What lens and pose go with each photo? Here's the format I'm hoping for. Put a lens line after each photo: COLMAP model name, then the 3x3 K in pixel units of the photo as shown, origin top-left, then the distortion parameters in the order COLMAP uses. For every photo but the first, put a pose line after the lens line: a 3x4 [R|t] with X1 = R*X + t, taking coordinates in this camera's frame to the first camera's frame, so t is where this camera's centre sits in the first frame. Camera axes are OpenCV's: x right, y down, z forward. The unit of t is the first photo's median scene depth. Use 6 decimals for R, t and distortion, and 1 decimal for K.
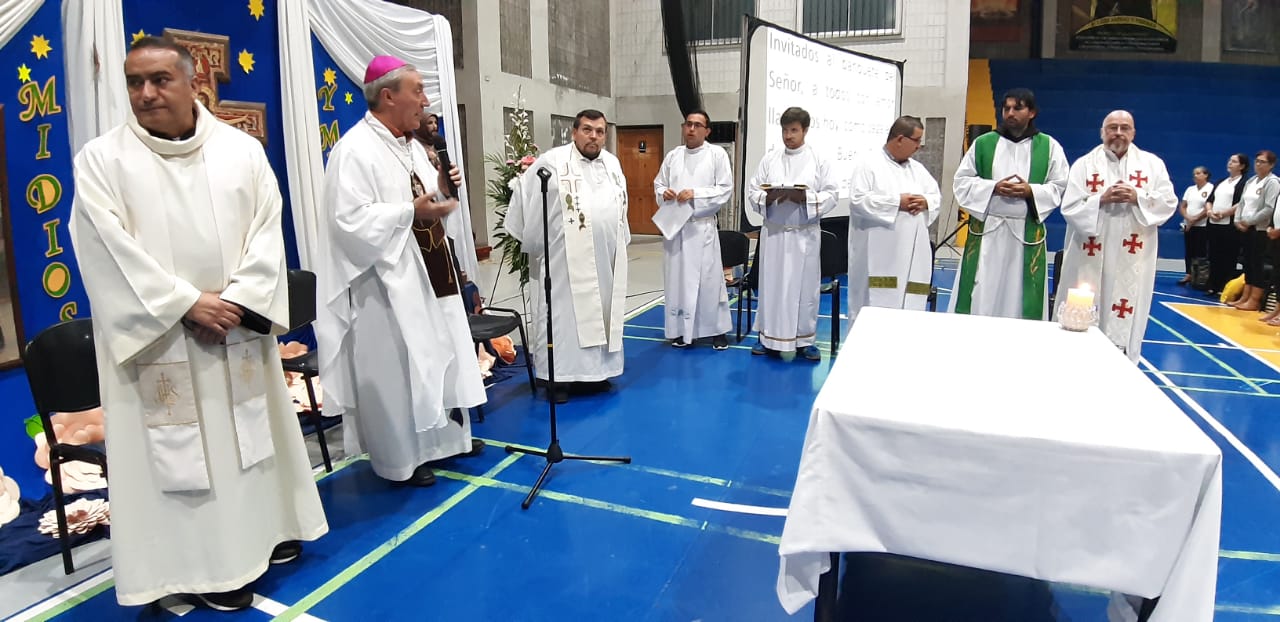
lens RADIAL K [[692.8, 0, 640.0], [0, 692.8, 311.0], [0, 0, 1]] dist [-0.117622, 0.002854]
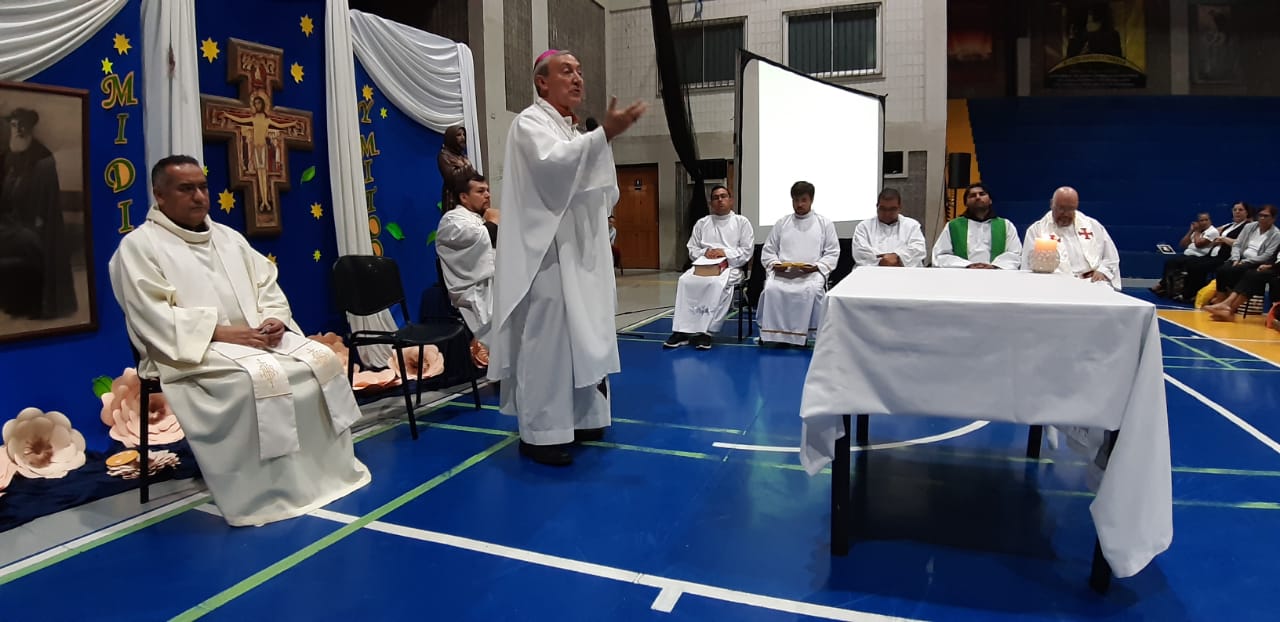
lens RADIAL K [[692.8, 0, 640.0], [0, 692.8, 311.0], [0, 0, 1]] dist [-0.117622, 0.002854]
pose [[0.999798, -0.014241, 0.014149, -0.035300], [0.015276, 0.996996, -0.075936, 0.095757], [-0.013025, 0.076137, 0.997012, -0.081456]]
